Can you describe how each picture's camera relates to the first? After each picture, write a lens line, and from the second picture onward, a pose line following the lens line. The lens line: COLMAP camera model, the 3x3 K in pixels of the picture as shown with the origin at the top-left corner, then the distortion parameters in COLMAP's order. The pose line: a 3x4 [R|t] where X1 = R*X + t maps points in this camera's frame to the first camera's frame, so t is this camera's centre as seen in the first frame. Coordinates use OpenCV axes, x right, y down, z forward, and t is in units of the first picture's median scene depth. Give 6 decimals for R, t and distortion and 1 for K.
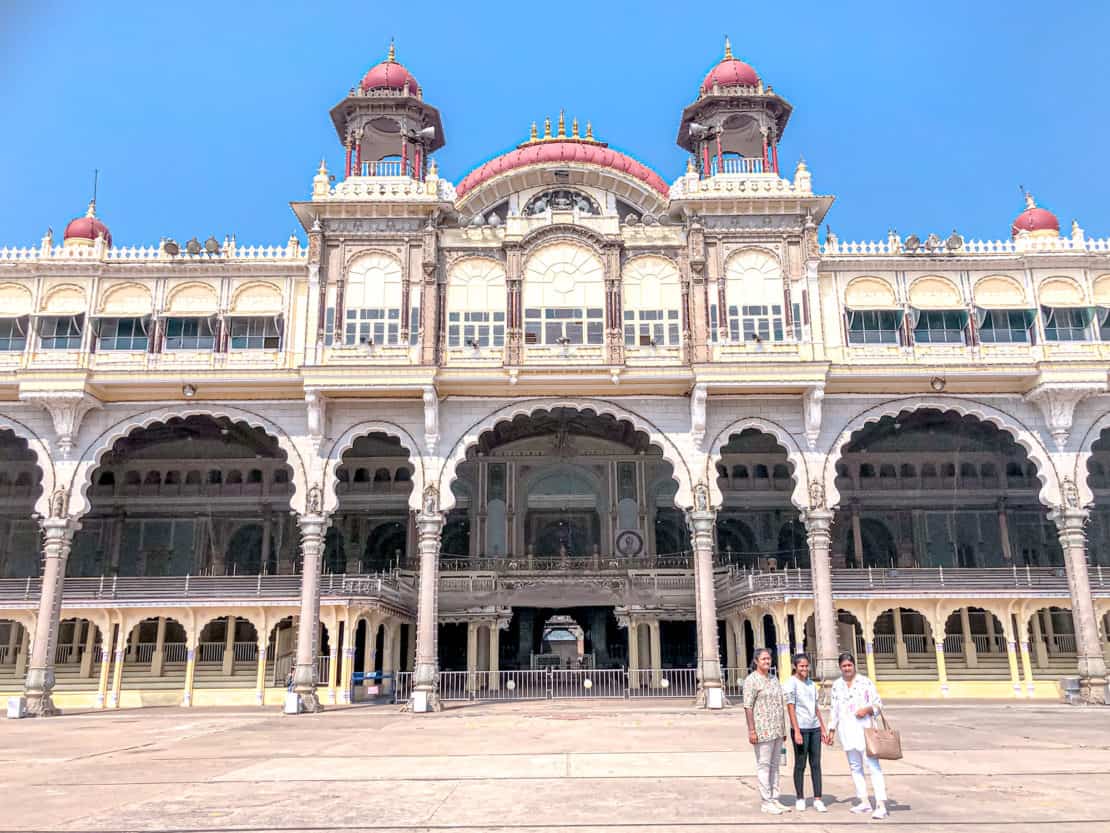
lens RADIAL K [[888.6, 0, 563.8], [0, 888.6, 418.6], [0, 0, 1]] dist [0.014688, 0.001524]
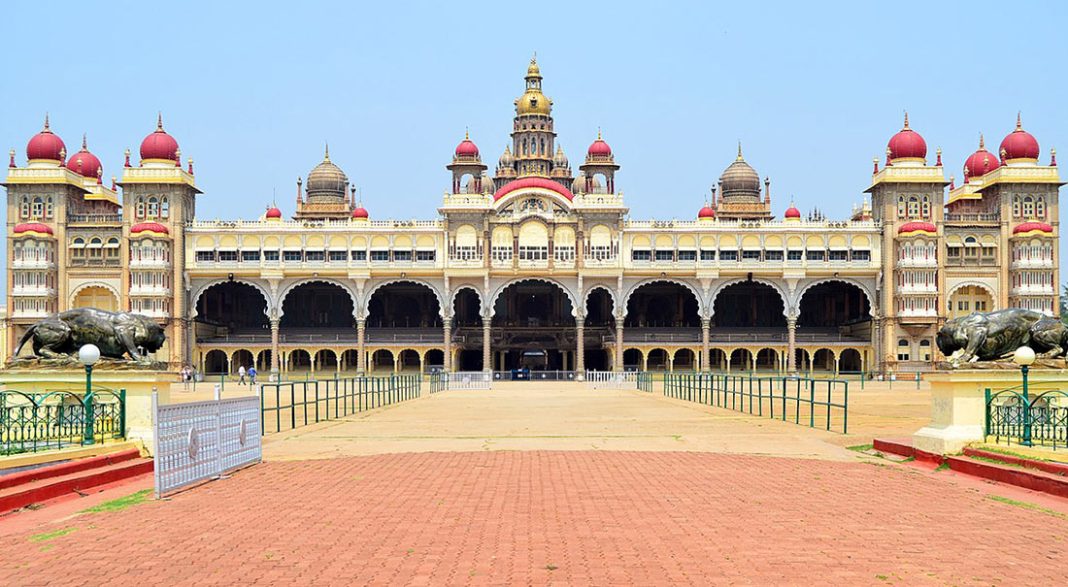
lens RADIAL K [[1576.9, 0, 533.4], [0, 1576.9, 295.1], [0, 0, 1]] dist [-0.000174, 0.000000]
pose [[0.999902, 0.006676, -0.012265, 0.063370], [-0.003865, 0.976303, 0.216375, -1.065873], [0.013419, -0.216306, 0.976233, -3.962700]]
